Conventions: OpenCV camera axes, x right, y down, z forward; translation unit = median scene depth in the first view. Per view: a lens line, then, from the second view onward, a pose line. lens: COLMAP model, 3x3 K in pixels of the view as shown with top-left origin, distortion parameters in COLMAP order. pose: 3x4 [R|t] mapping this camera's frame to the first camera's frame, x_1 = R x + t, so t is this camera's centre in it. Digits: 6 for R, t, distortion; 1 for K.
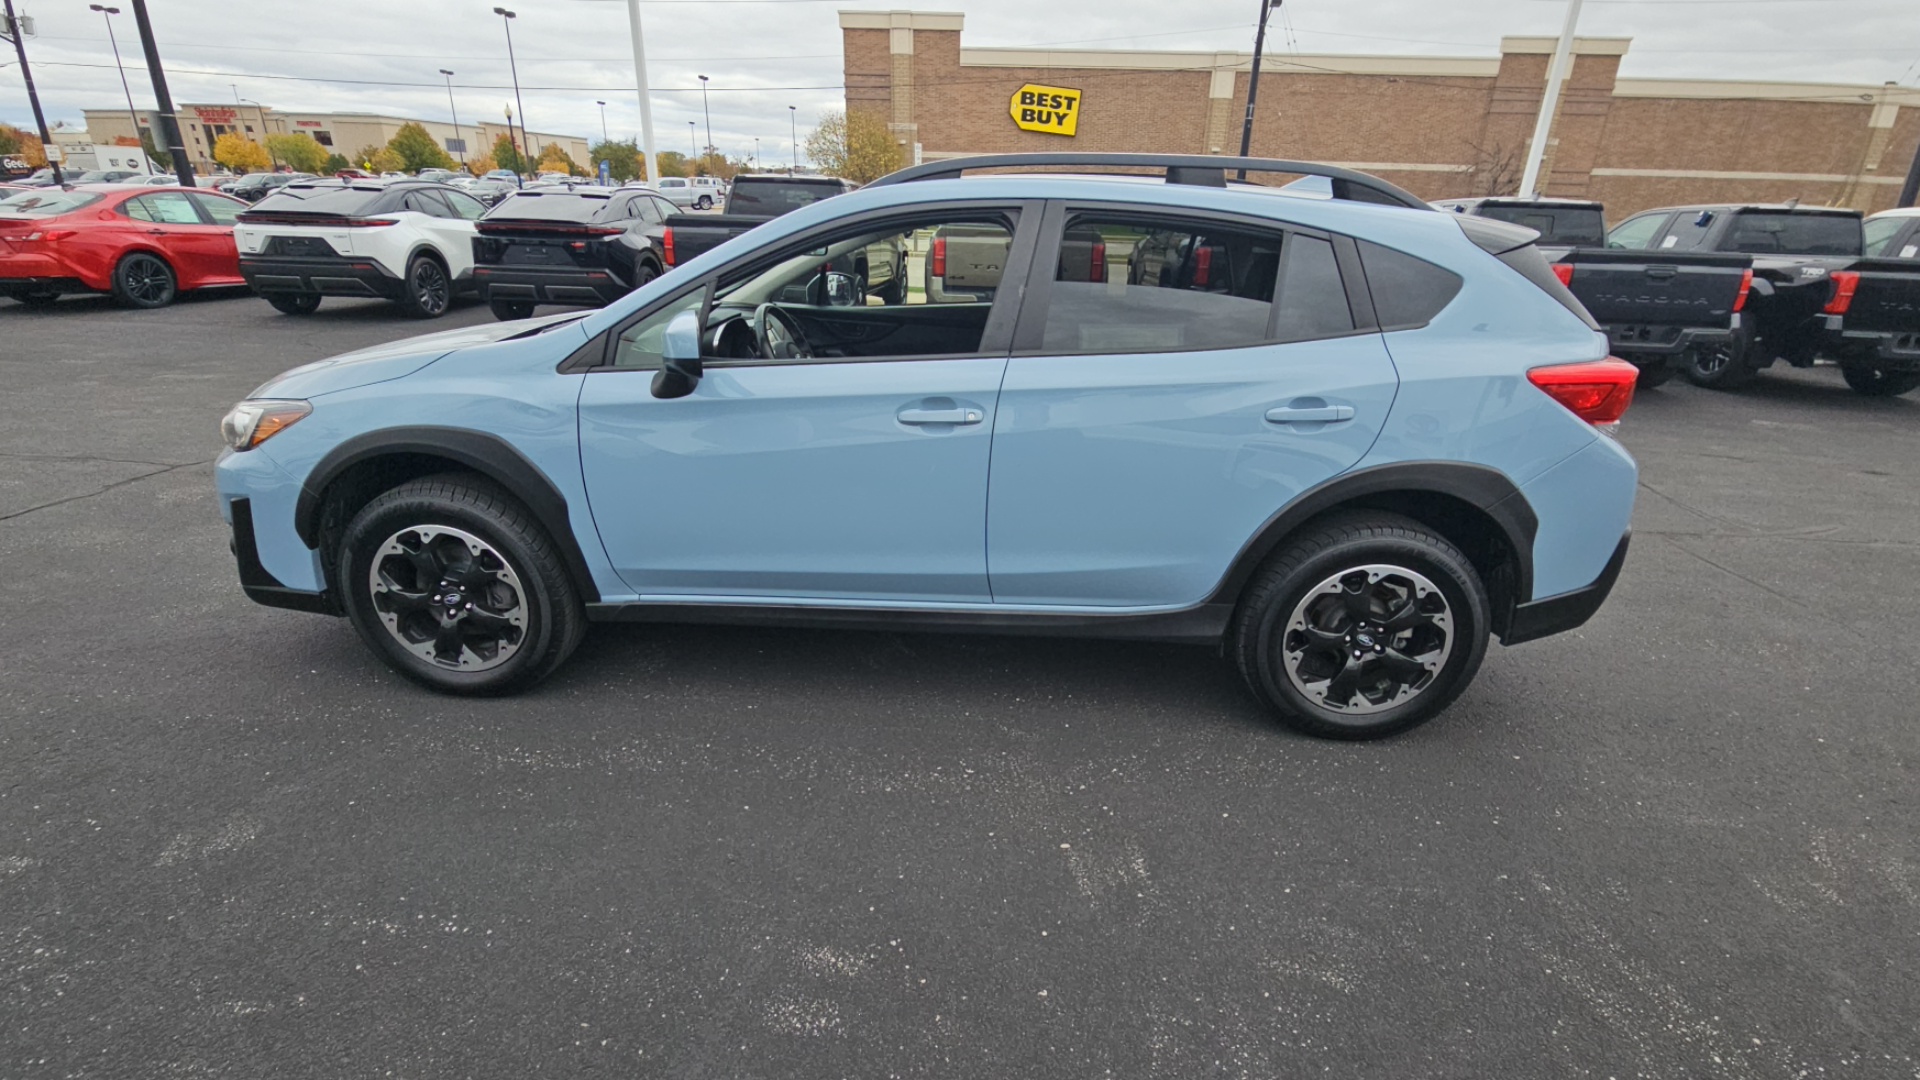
lens RADIAL K [[859.4, 0, 978.8], [0, 859.4, 543.0], [0, 0, 1]] dist [0.008318, -0.006333]
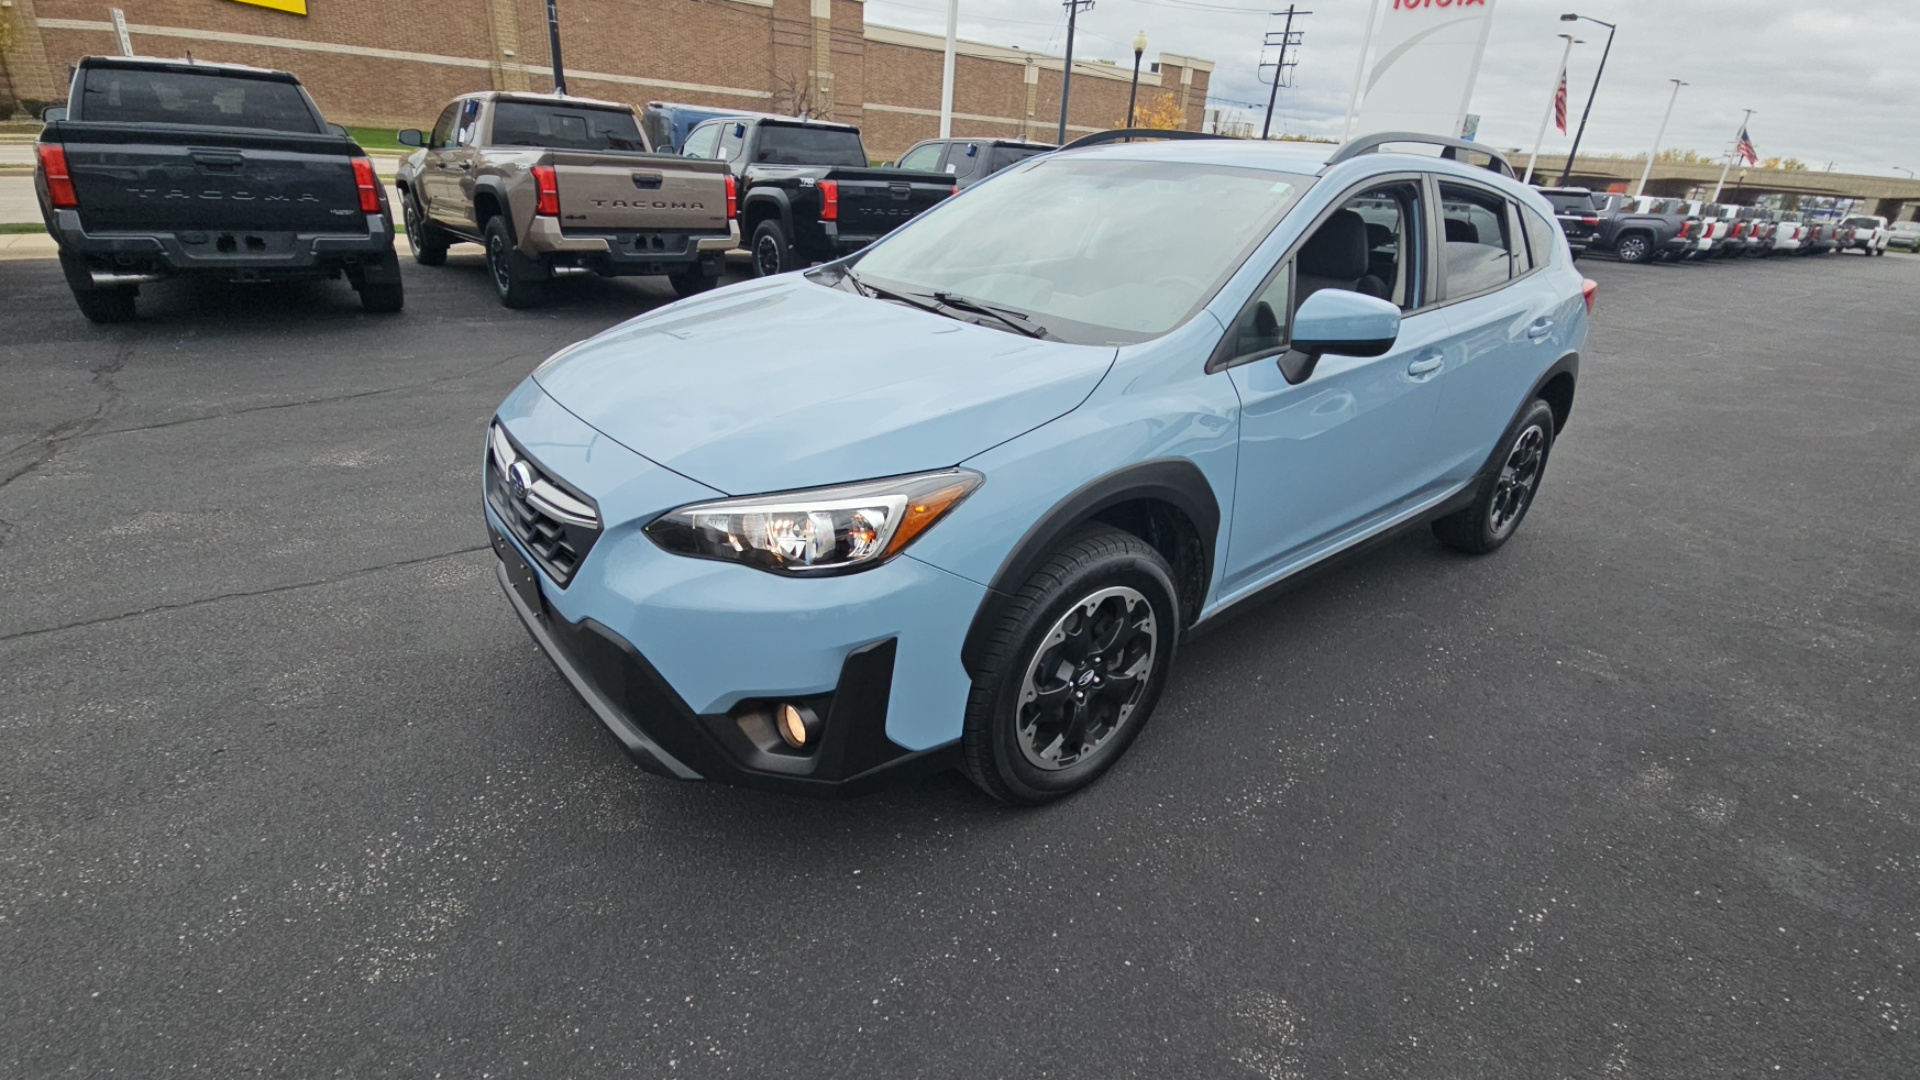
lens RADIAL K [[856.9, 0, 980.5], [0, 856.9, 544.7], [0, 0, 1]] dist [0.011787, -0.008907]
pose [[0.728164, -0.262870, 0.632990, -0.305657], [0.208986, 0.964705, 0.160218, -0.053269], [-0.652765, 0.015621, 0.757399, 0.122432]]
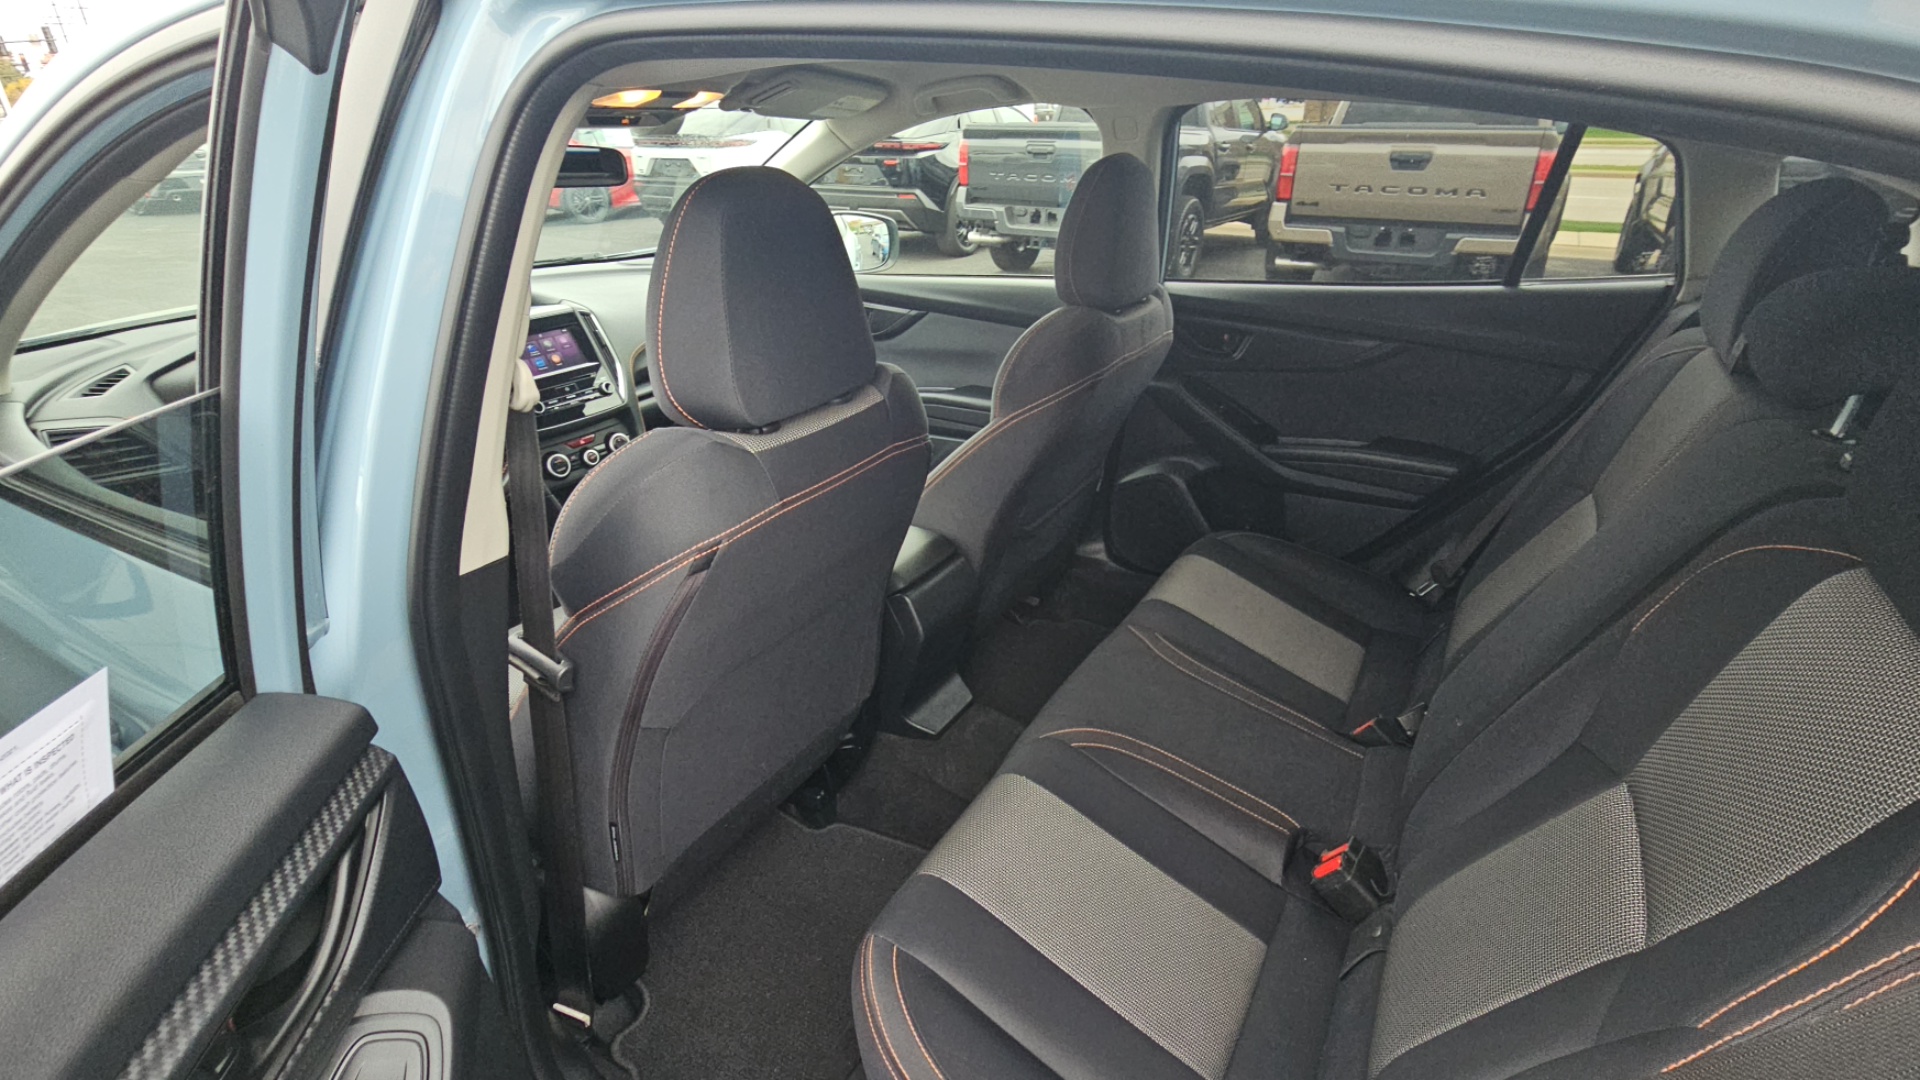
lens RADIAL K [[859.4, 0, 978.8], [0, 859.4, 543.0], [0, 0, 1]] dist [0.008318, -0.006333]
pose [[0.882820, 0.181255, -0.433330, 0.083152], [-0.143276, 0.982494, 0.119066, -0.070852], [0.447326, -0.043028, 0.893336, 0.206369]]
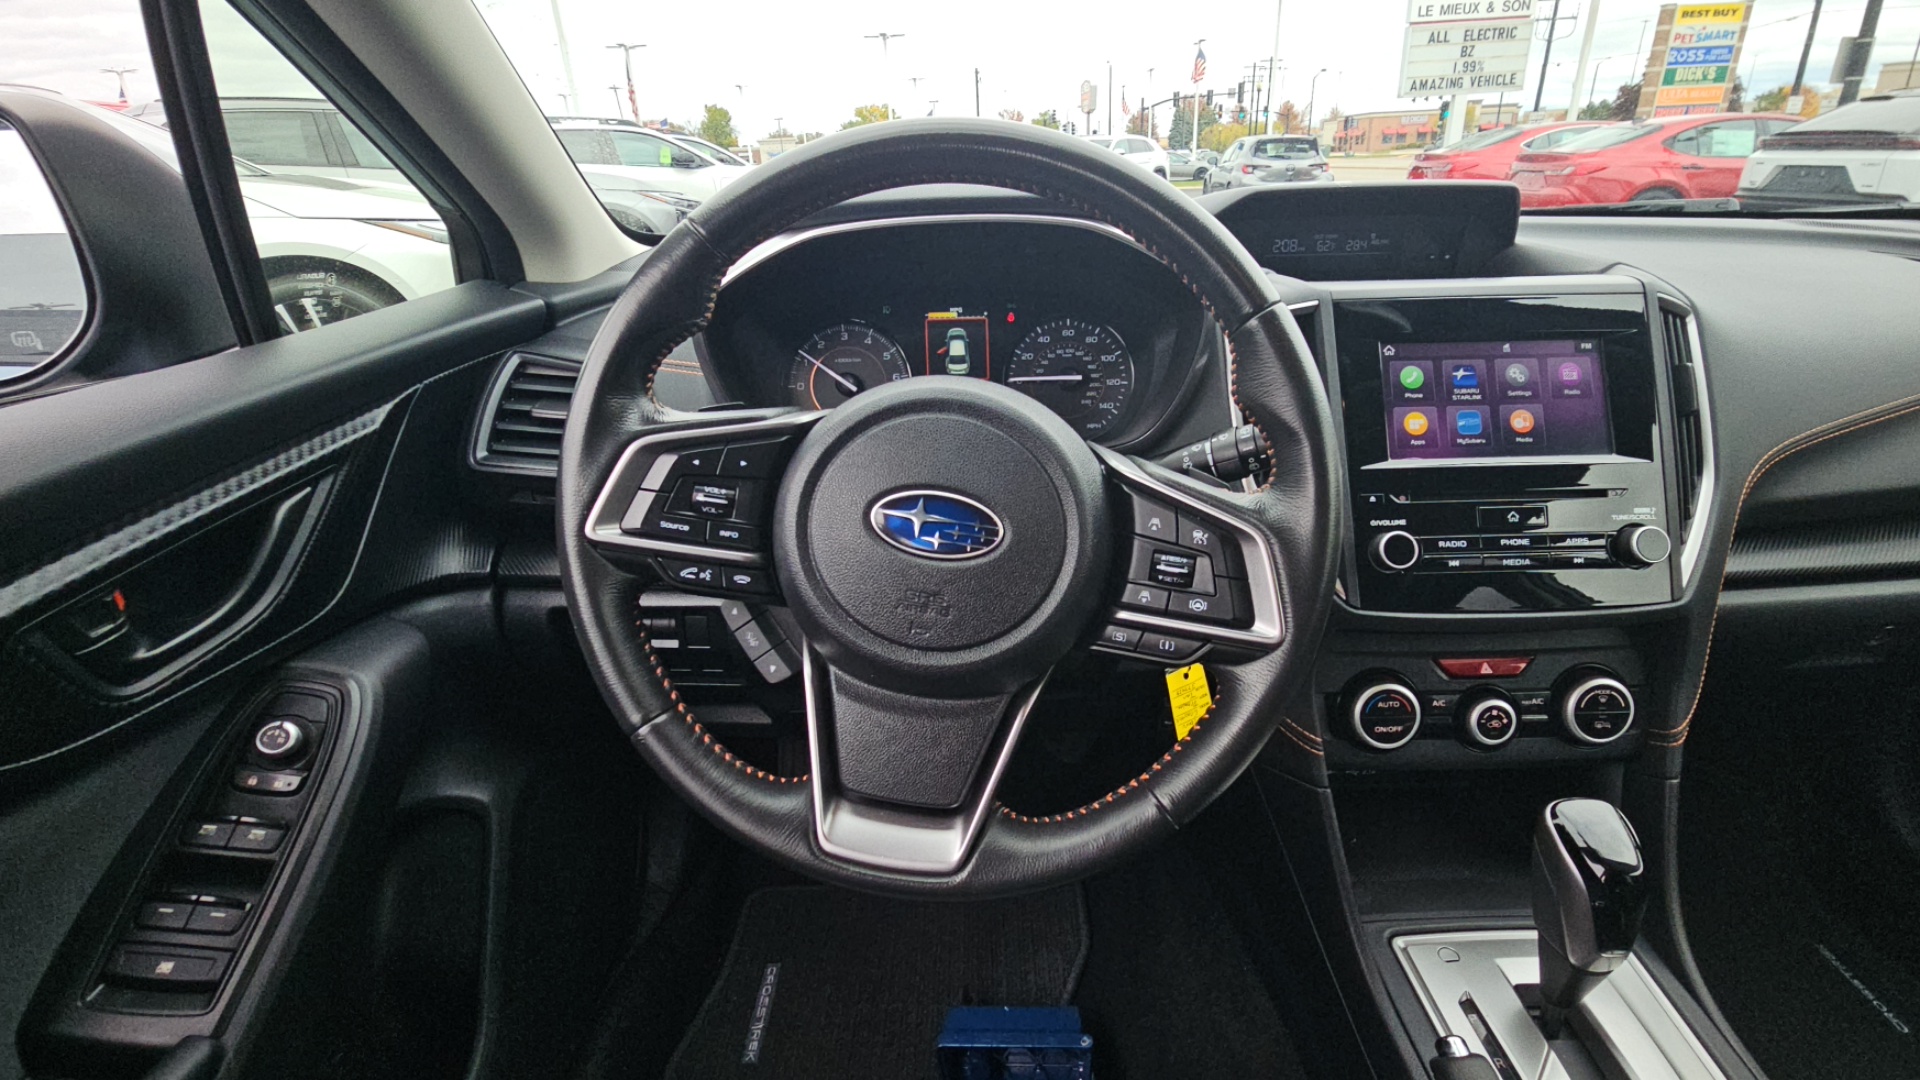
lens RADIAL K [[859.4, 0, 978.8], [0, 859.4, 543.0], [0, 0, 1]] dist [0.008318, -0.006333]
pose [[0.058247, 0.376441, -0.924608, -0.018891], [-0.337017, 0.879222, 0.336732, -0.074466], [0.939695, 0.291995, 0.178079, 0.282193]]
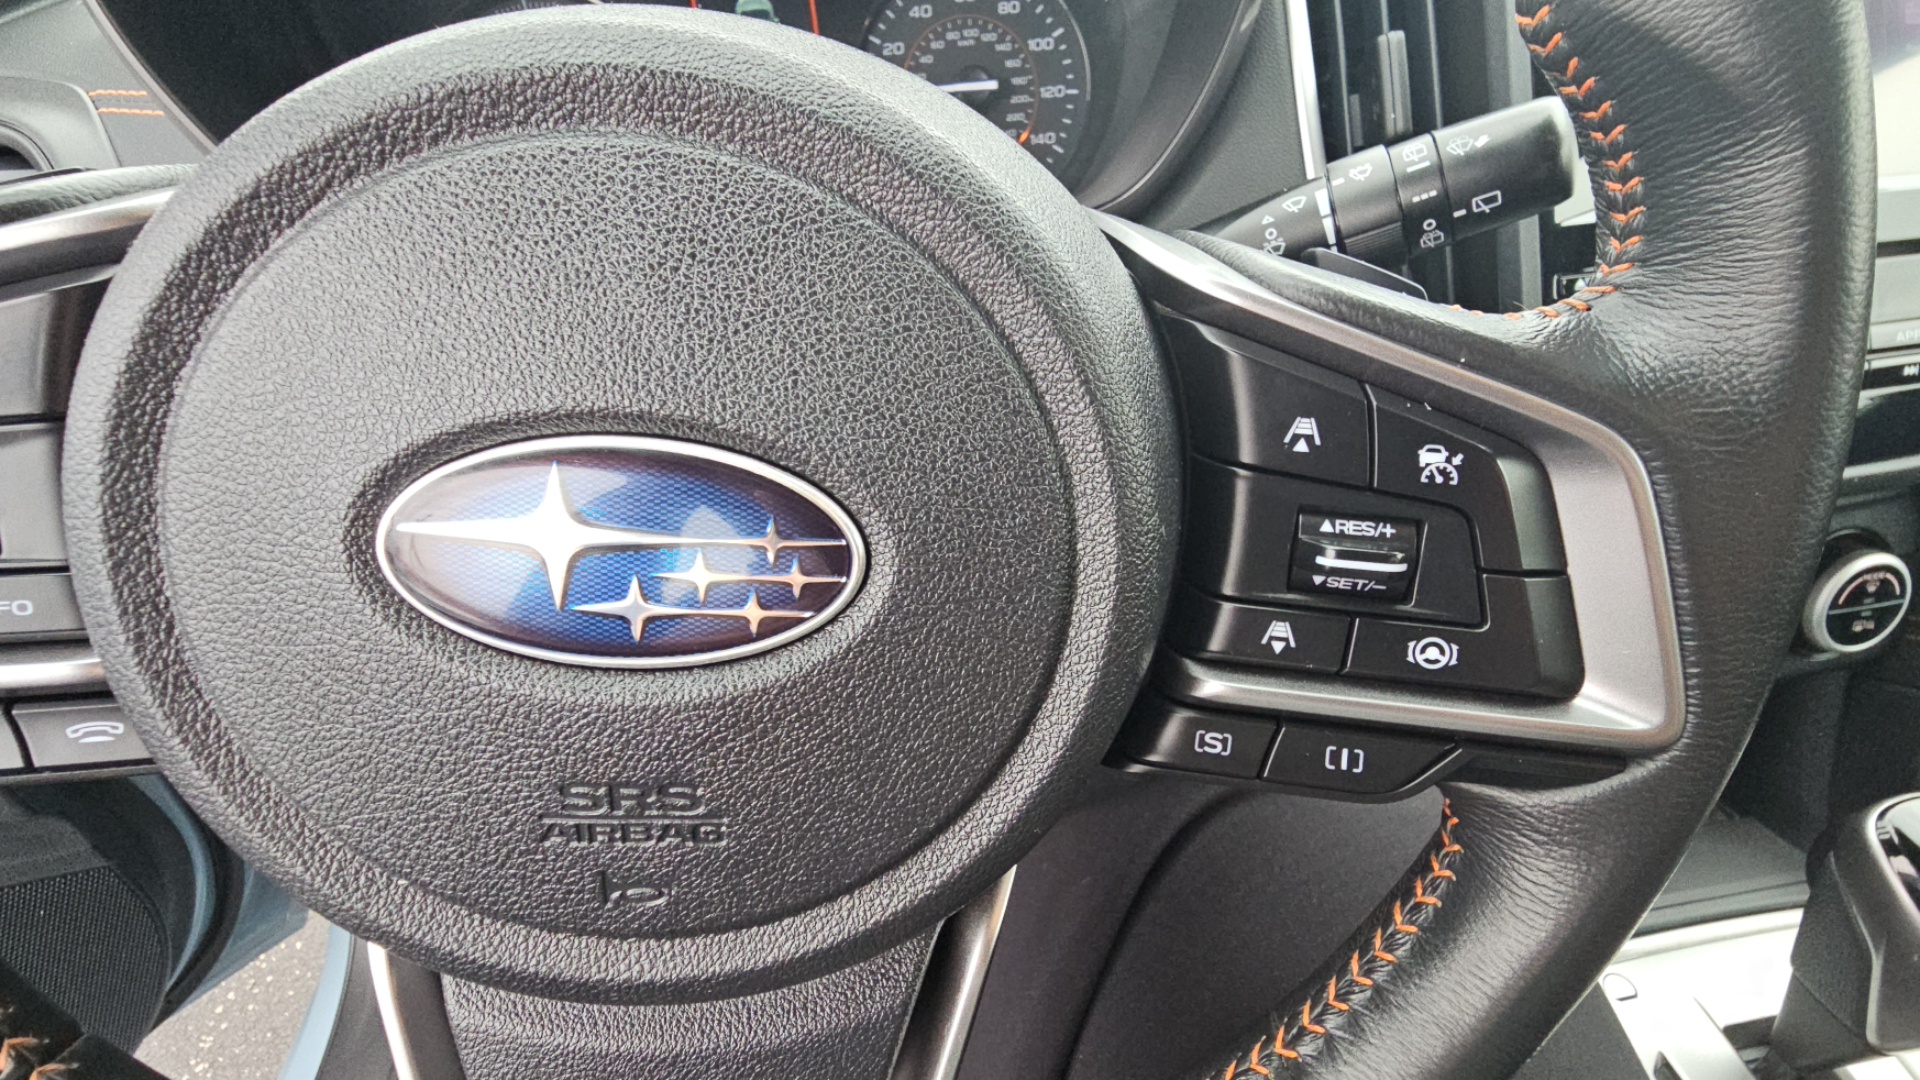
lens RADIAL K [[859.4, 0, 978.8], [0, 859.4, 543.0], [0, 0, 1]] dist [0.008318, -0.006333]
pose [[0.205140, 0.576771, -0.790730, -0.046367], [-0.301364, 0.805883, 0.509640, -0.068401], [0.931181, 0.133750, 0.339136, 0.287584]]
